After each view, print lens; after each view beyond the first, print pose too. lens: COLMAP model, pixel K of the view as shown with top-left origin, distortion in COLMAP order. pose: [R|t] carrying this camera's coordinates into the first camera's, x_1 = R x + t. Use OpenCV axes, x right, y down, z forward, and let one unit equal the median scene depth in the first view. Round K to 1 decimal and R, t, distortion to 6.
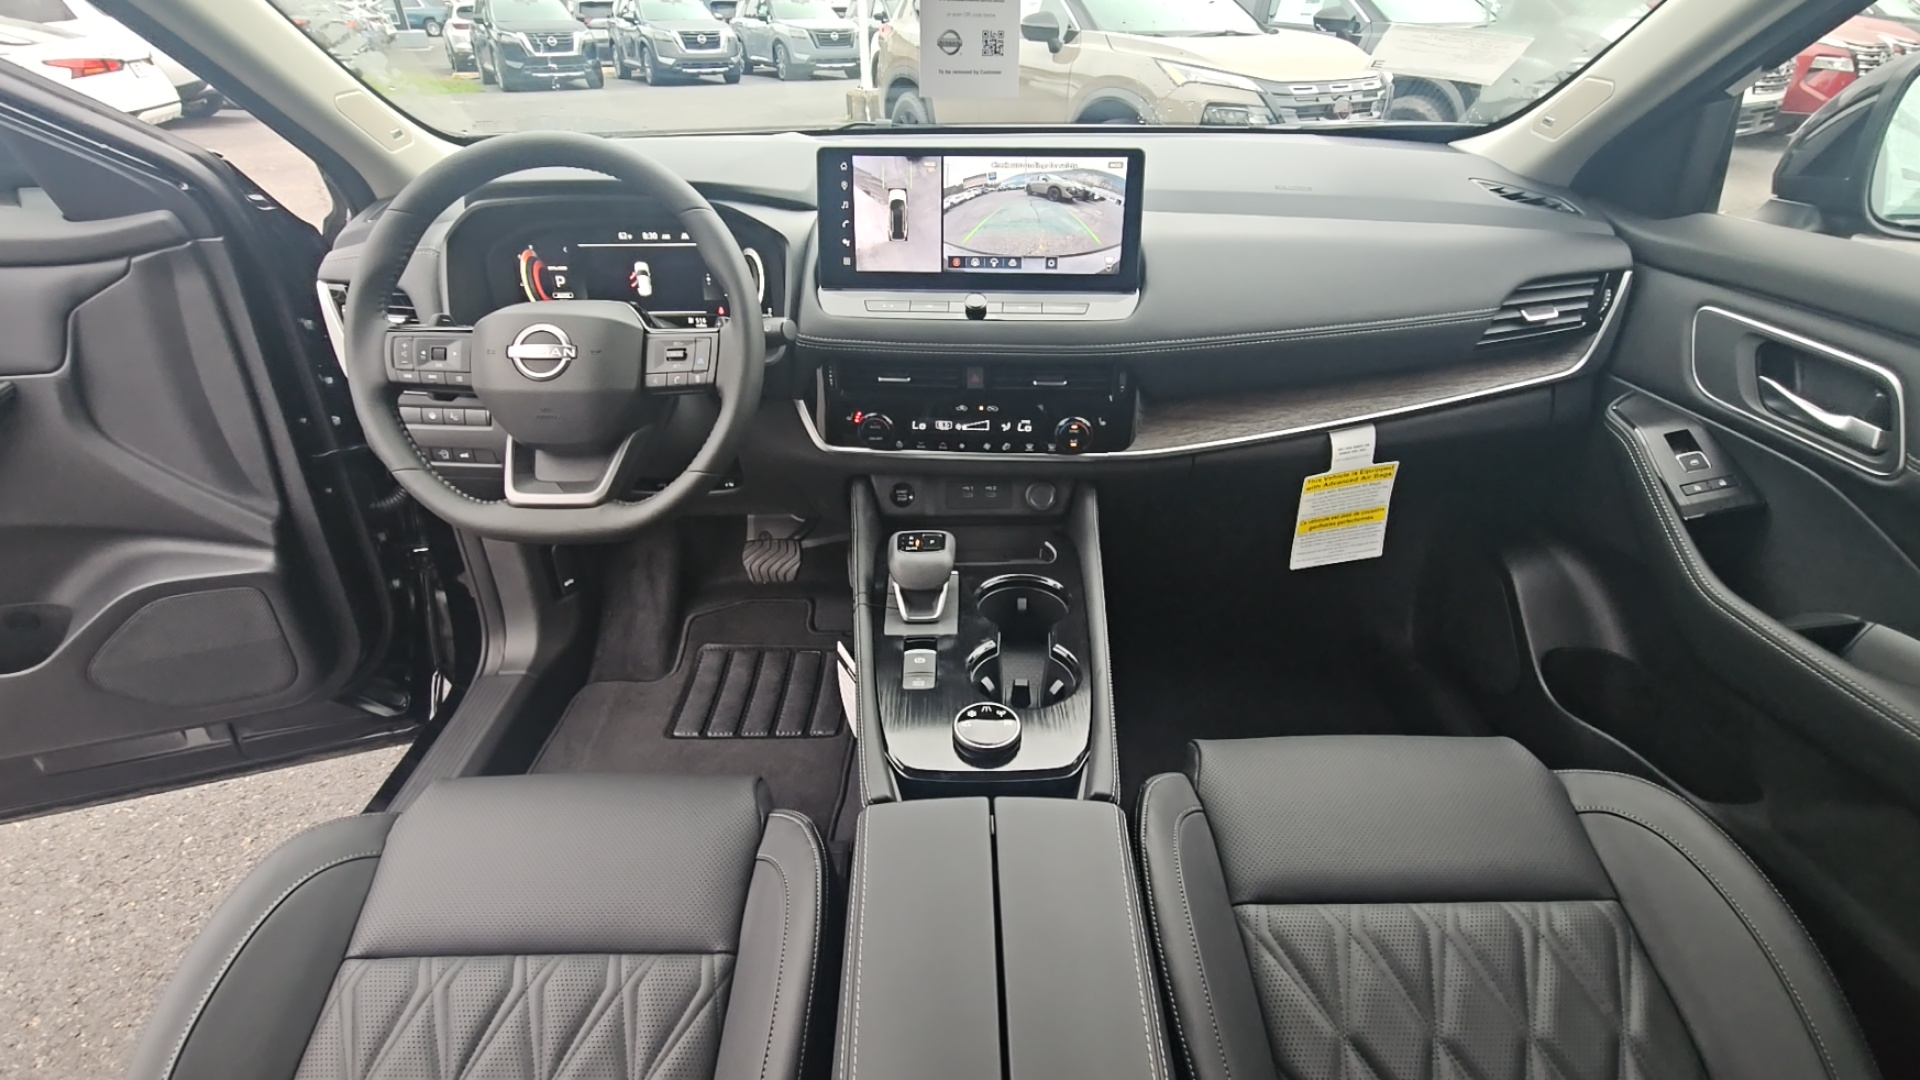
lens RADIAL K [[857.2, 0, 939.9], [0, 857.2, 541.8], [0, 0, 1]] dist [0.022369, -0.014842]
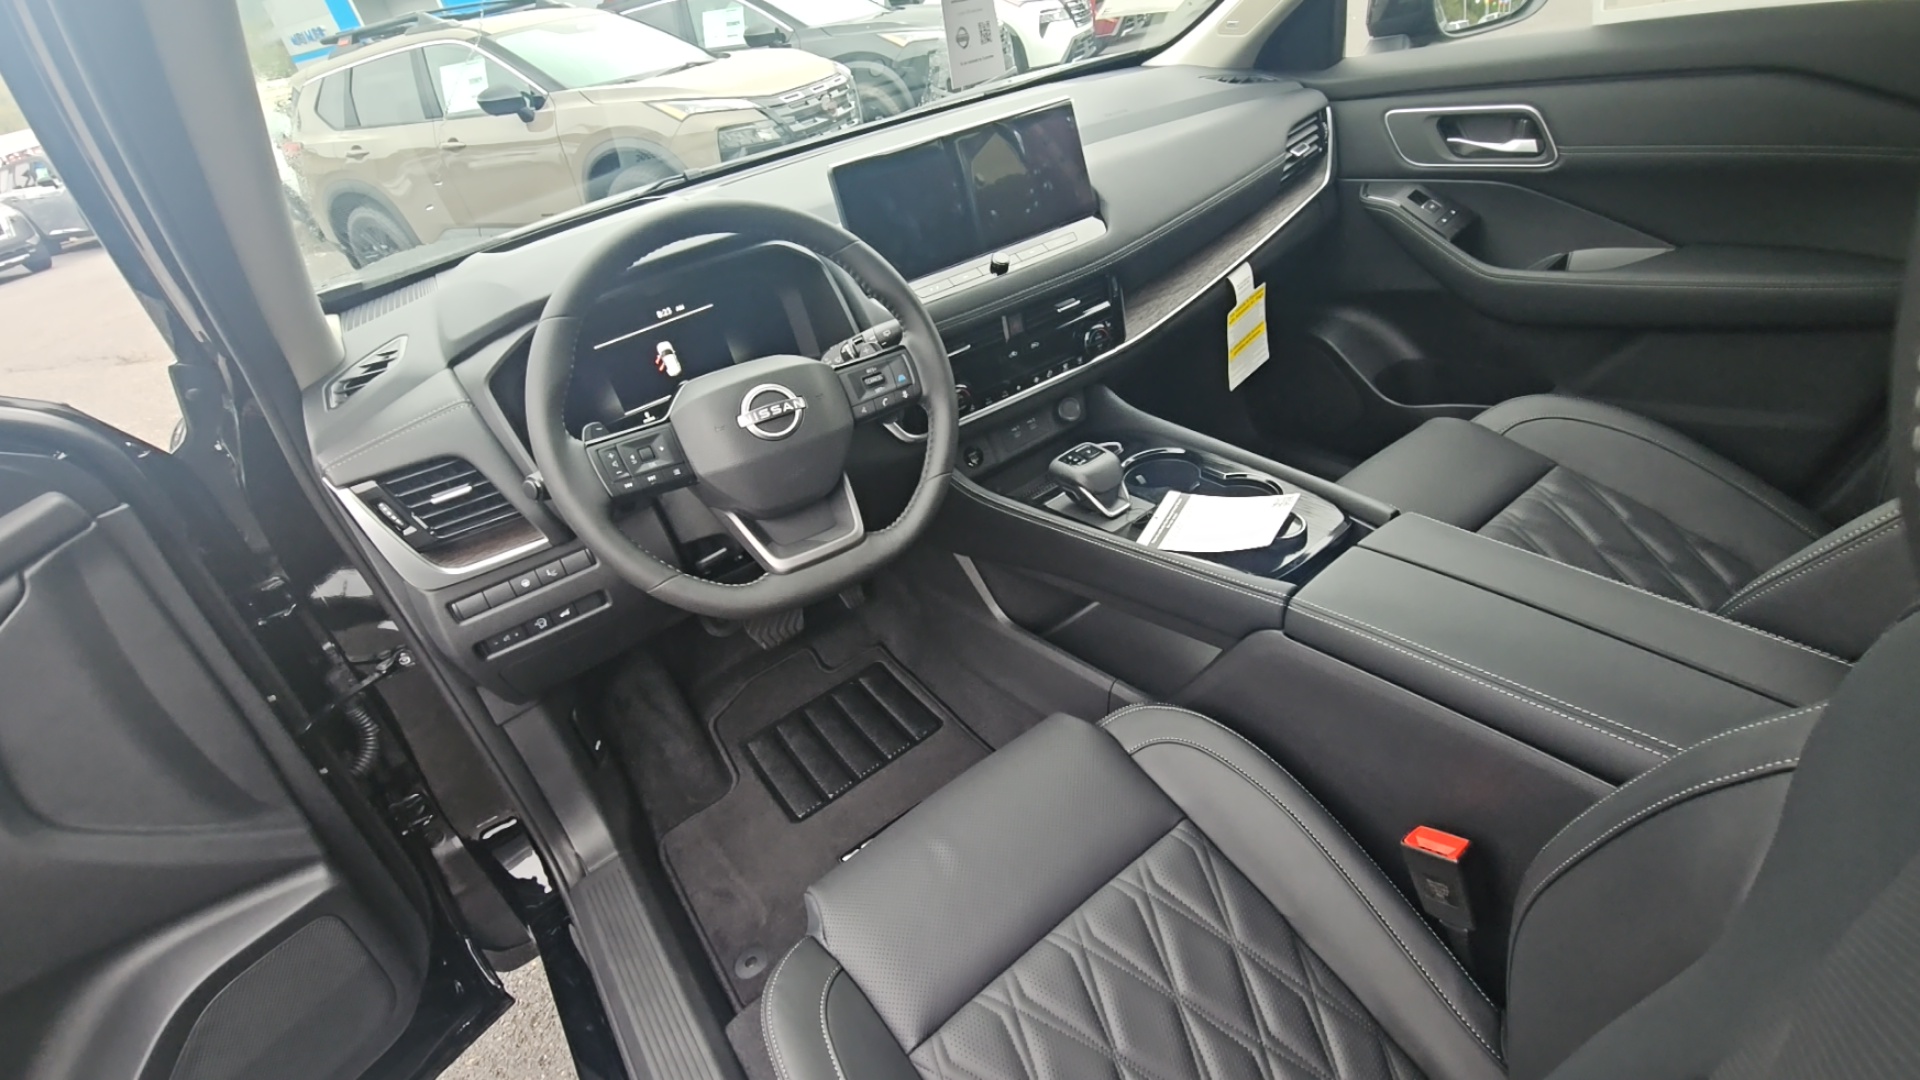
lens RADIAL K [[857.2, 0, 967.7], [0, 857.2, 539.8], [0, 0, 1]] dist [0.022369, -0.014842]
pose [[0.794190, -0.440527, 0.418567, -0.590505], [0.454500, 0.887829, 0.072039, -0.045856], [-0.403351, 0.133026, 0.905324, 0.028032]]
